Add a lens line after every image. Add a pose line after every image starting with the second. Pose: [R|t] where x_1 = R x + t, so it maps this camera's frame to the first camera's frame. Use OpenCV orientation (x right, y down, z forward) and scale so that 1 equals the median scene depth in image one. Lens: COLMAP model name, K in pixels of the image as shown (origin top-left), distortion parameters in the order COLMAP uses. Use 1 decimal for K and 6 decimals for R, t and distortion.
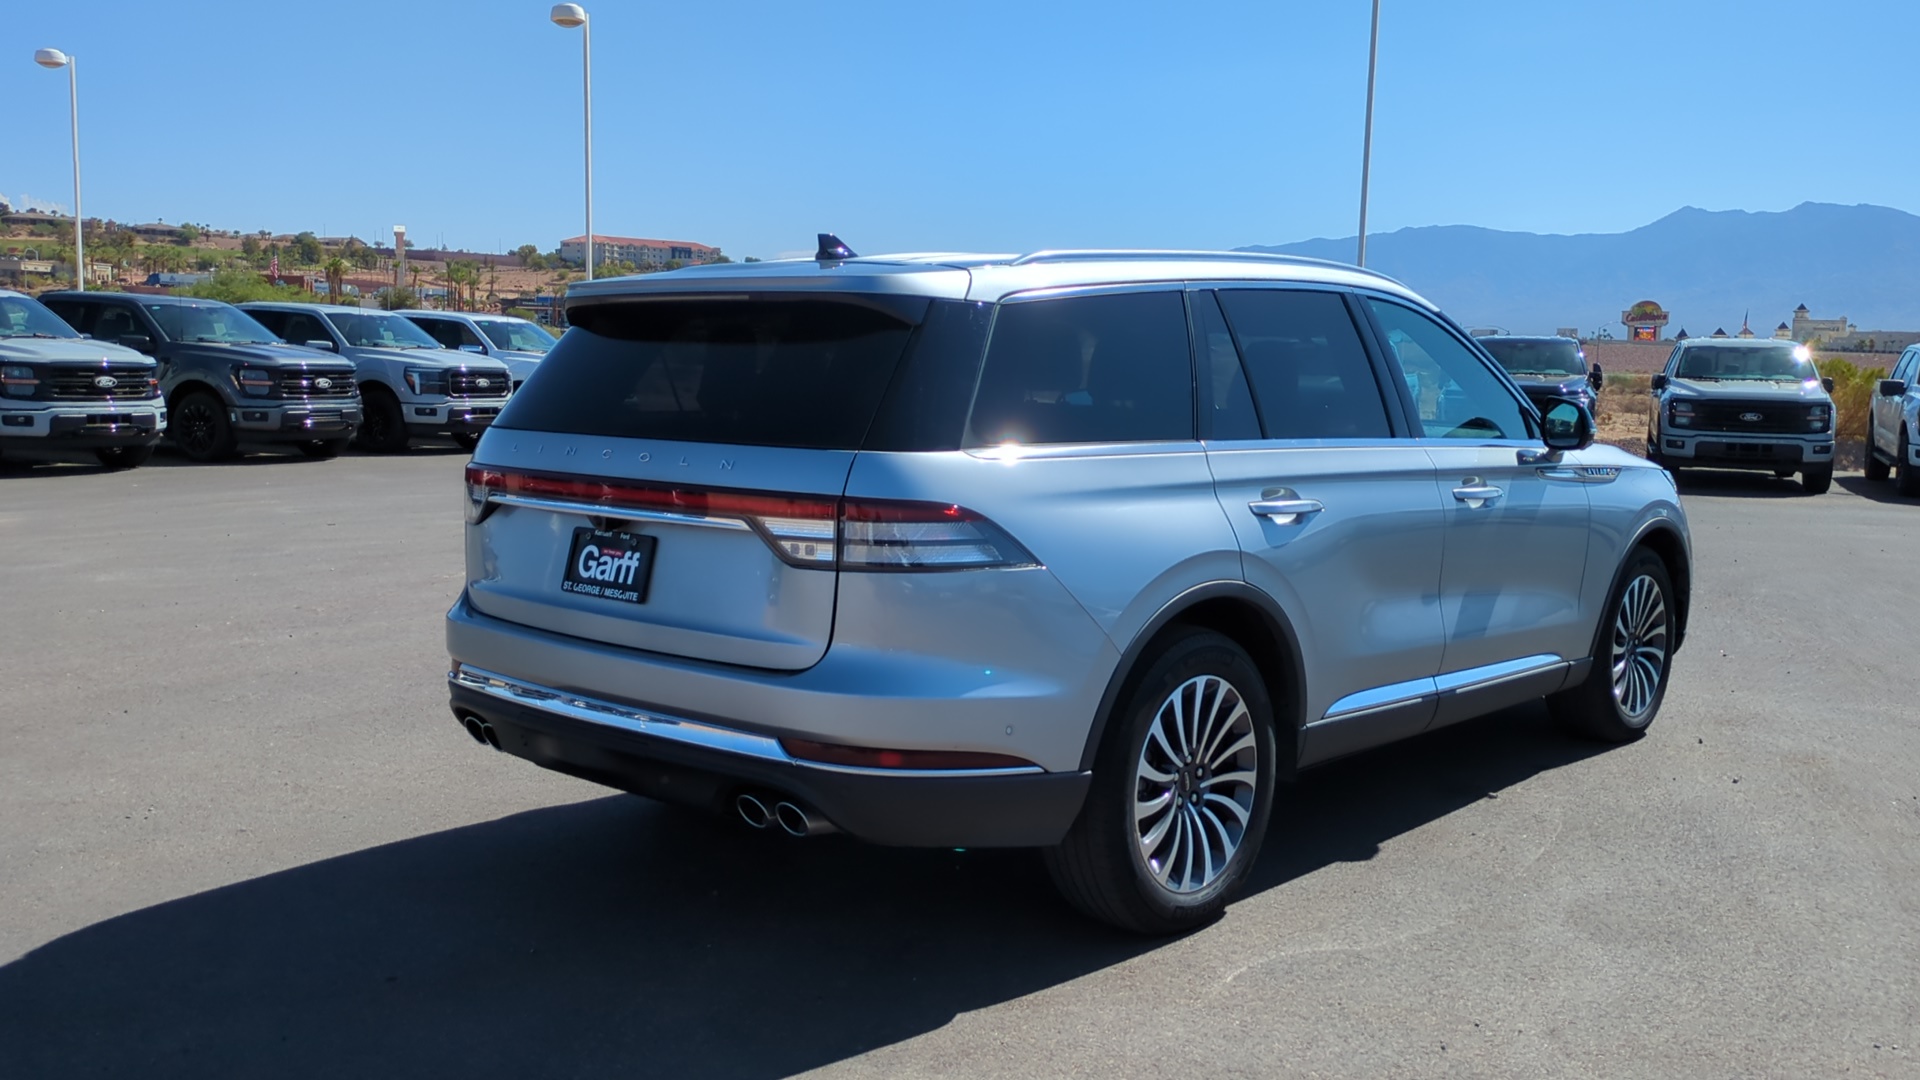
lens RADIAL K [[1676.8, 0, 1000.5], [0, 1676.8, 544.9], [0, 0, 1]] dist [0.064473, -0.075944]
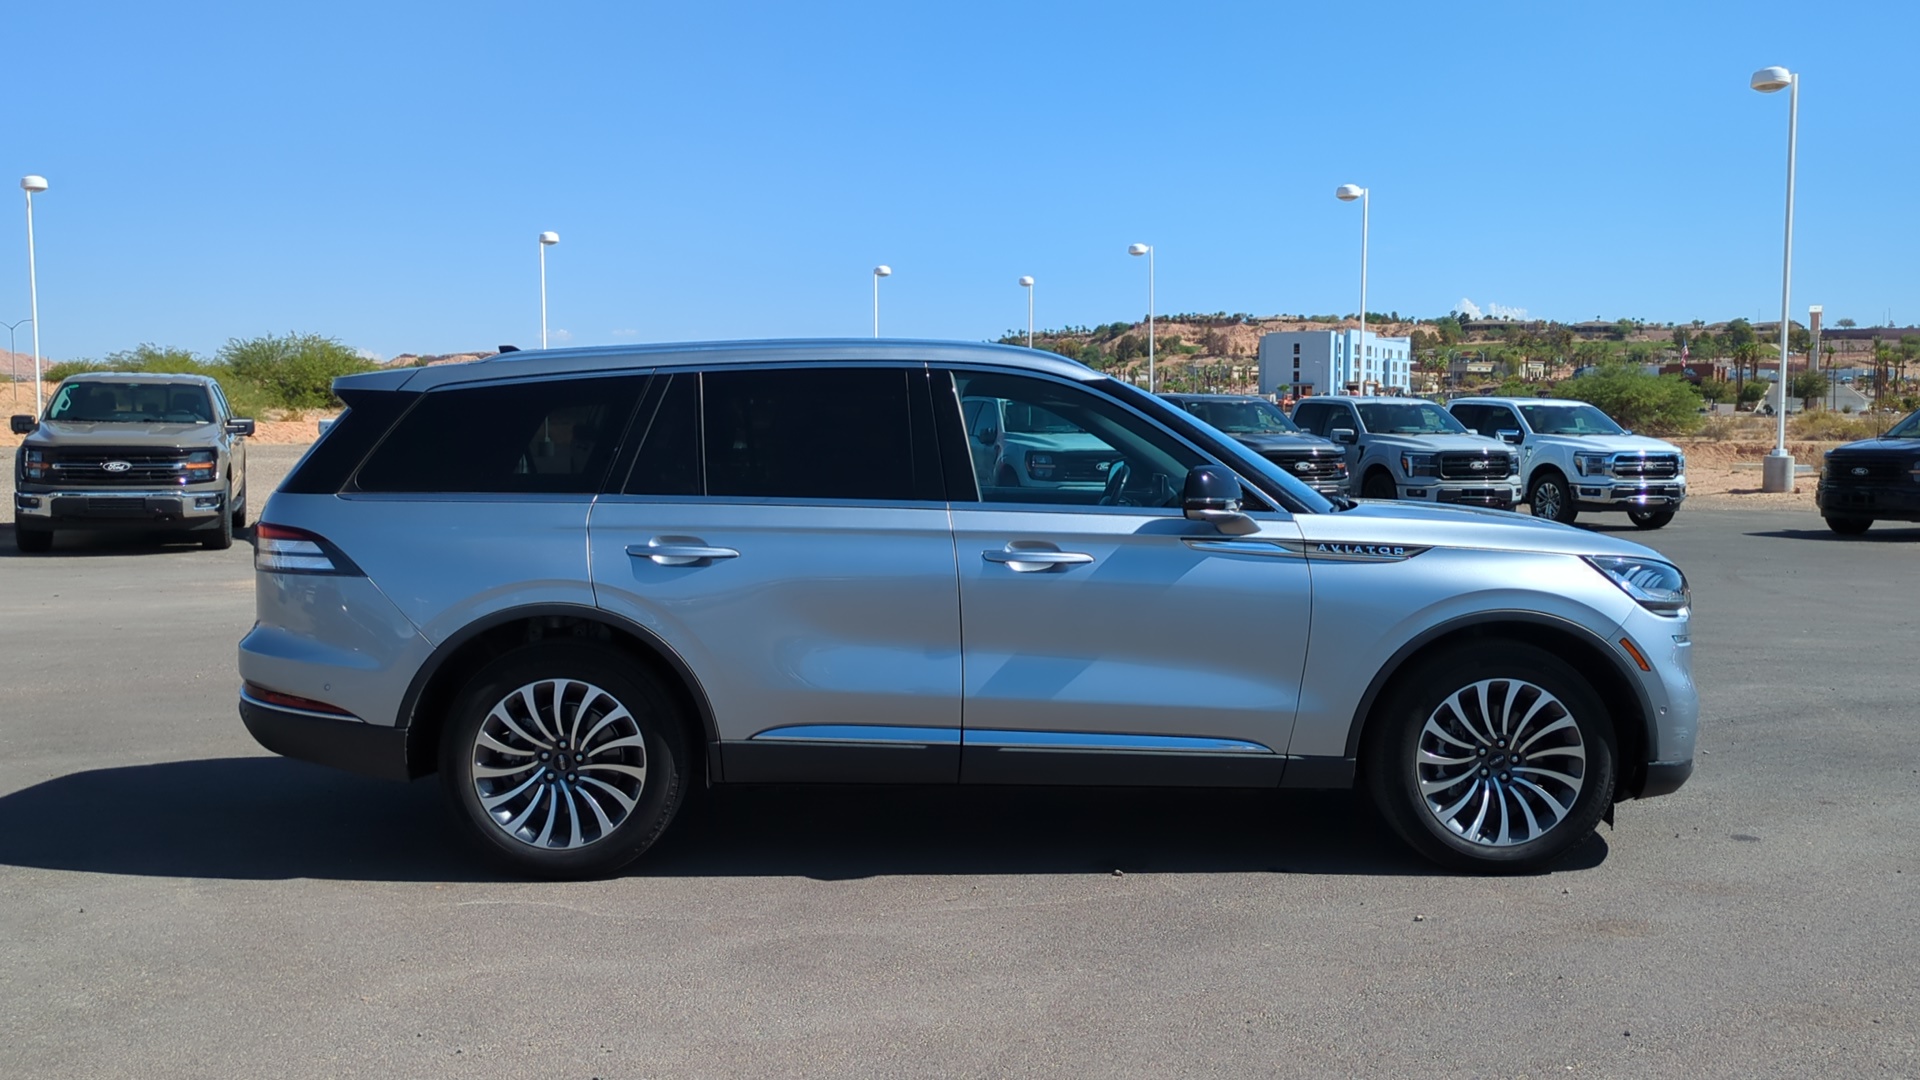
lens RADIAL K [[1676.8, 0, 957.4], [0, 1676.8, 550.3], [0, 0, 1]] dist [0.064473, -0.075944]
pose [[0.672913, 0.034976, -0.738895, 0.149302], [-0.070815, 0.997340, -0.017282, -0.002095], [0.736324, 0.063954, 0.673599, 0.042685]]
